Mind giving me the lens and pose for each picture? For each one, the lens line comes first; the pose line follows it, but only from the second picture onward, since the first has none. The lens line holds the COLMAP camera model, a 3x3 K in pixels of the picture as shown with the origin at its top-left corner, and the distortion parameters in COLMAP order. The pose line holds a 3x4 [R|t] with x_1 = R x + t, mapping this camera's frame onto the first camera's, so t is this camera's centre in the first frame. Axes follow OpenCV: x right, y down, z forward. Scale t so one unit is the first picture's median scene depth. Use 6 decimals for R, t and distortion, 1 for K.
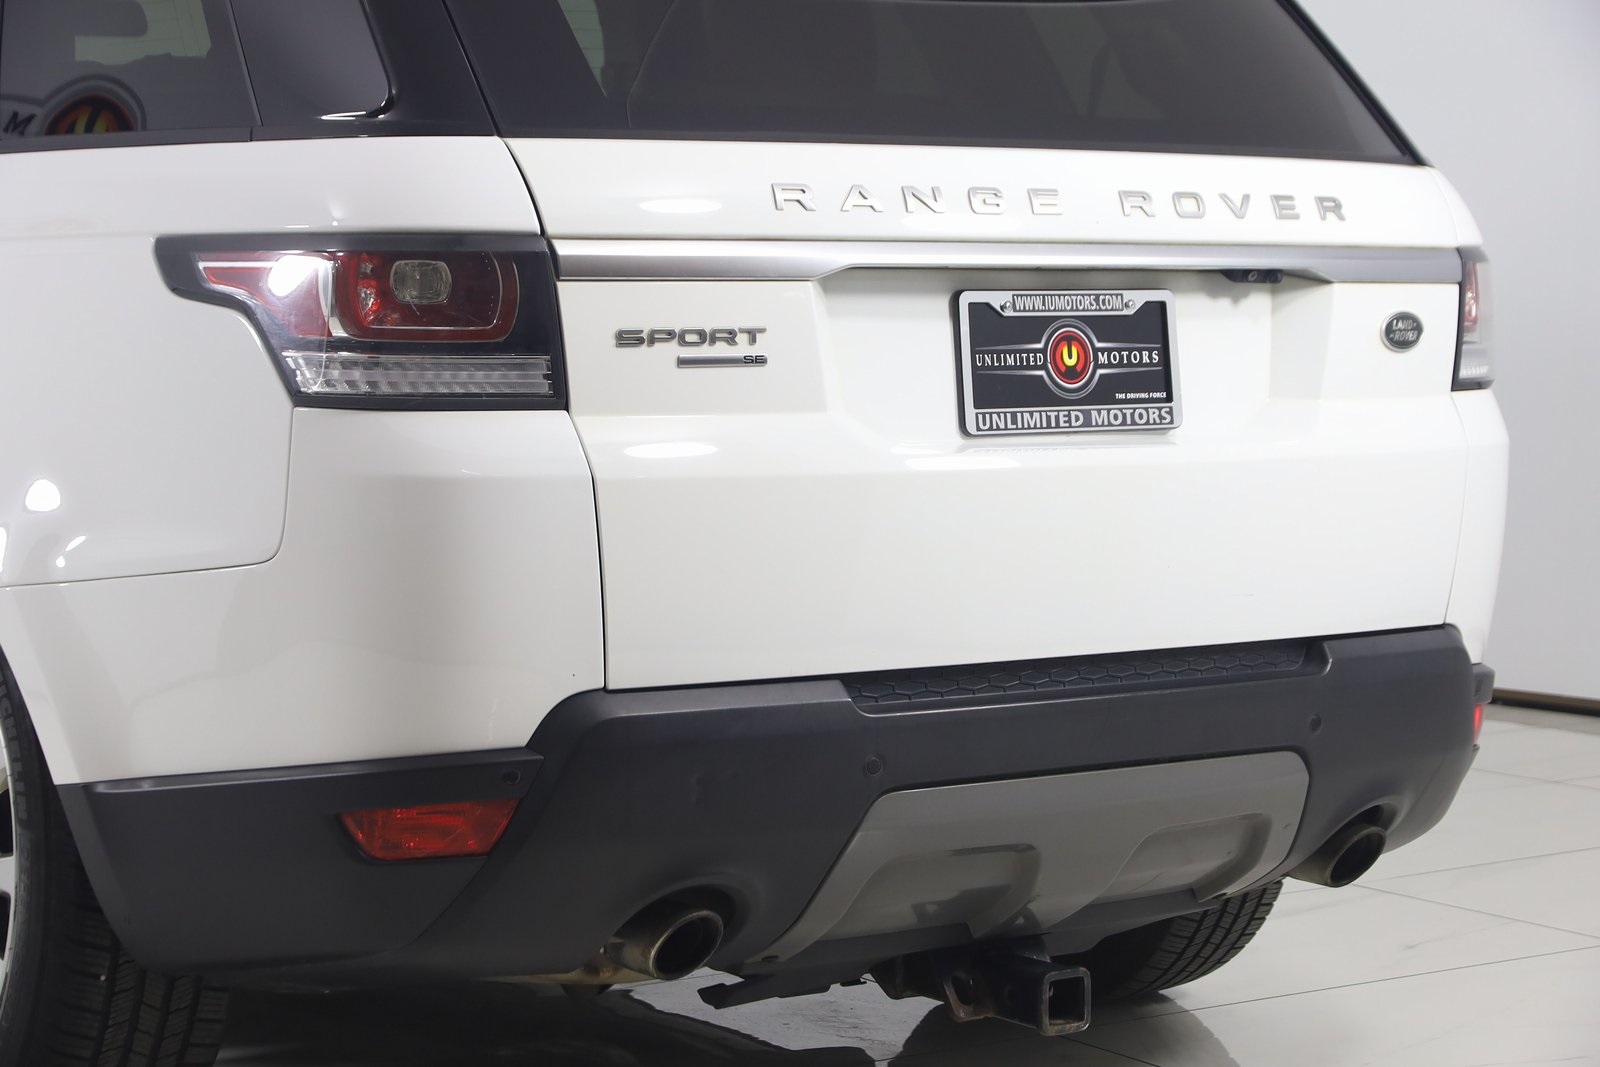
lens RADIAL K [[3020.6, 0, 800.0], [0, 3020.6, 533.5], [0, 0, 1]] dist [0.092846, 0.173700]
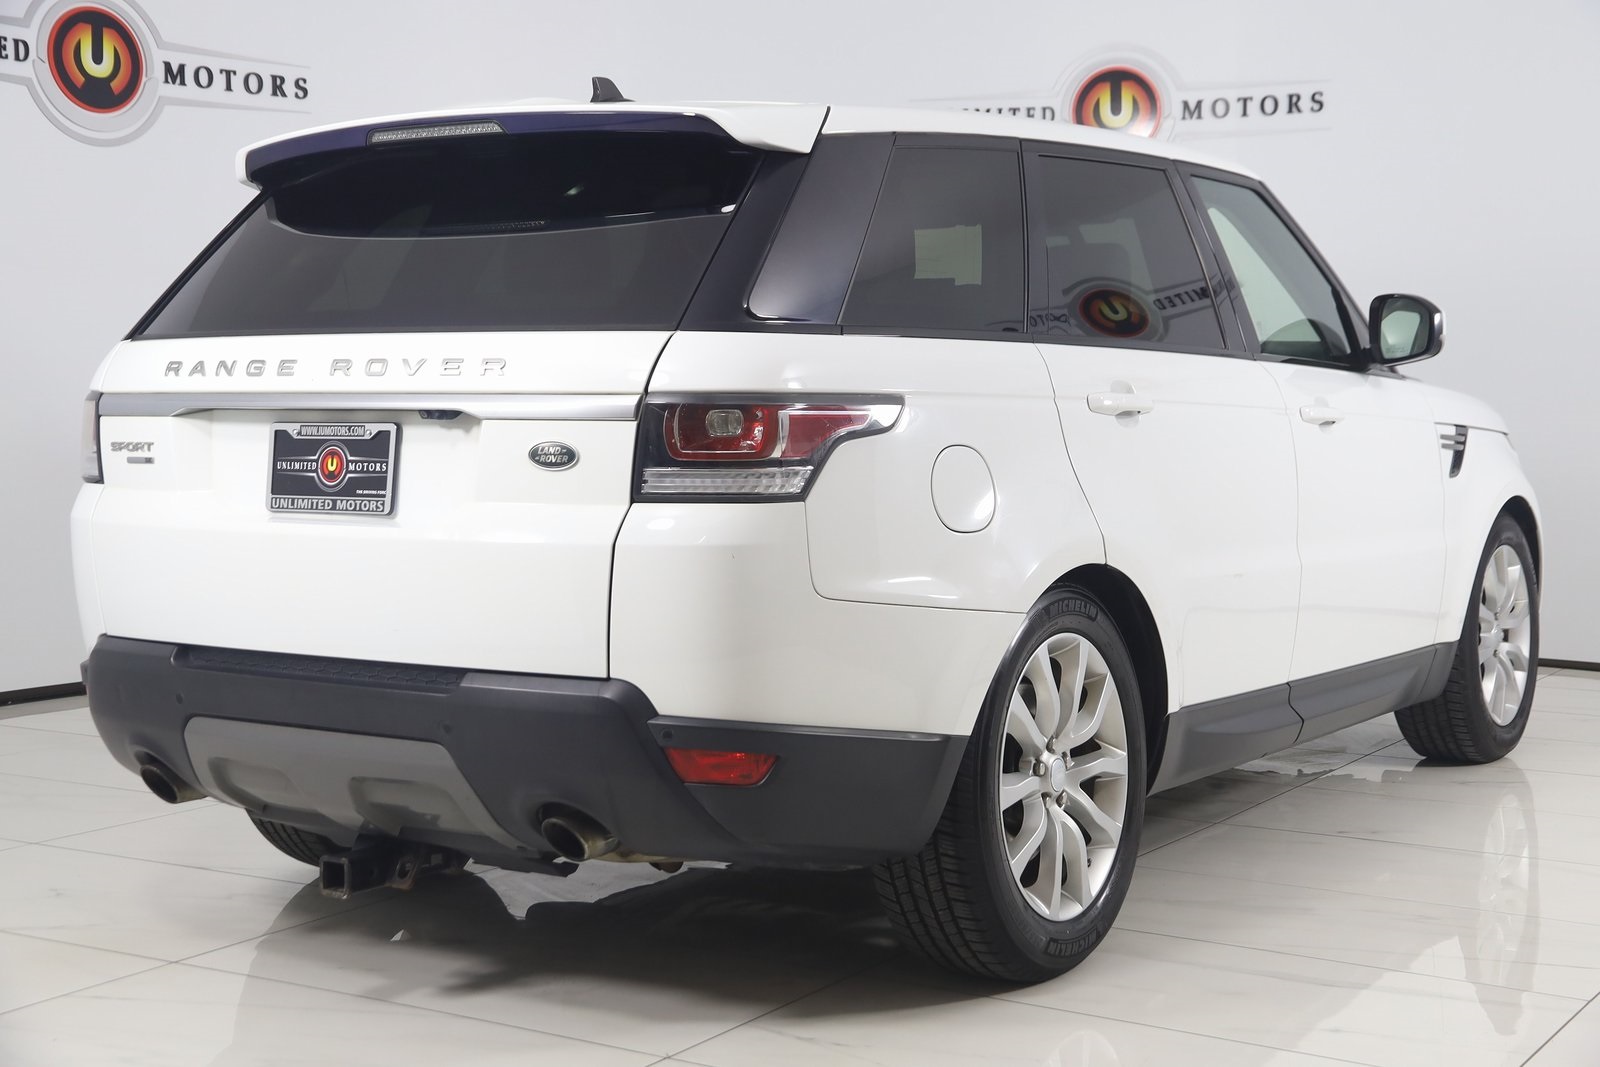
lens RADIAL K [[2208.2, 0, 800.0], [0, 2208.2, 533.5], [0, 0, 1]] dist [0.144868, 0.090284]
pose [[0.350271, 0.051990, -0.935204, 1.253010], [-0.074897, 0.996816, 0.027363, -0.072646], [0.933649, 0.060459, 0.353049, 0.818731]]
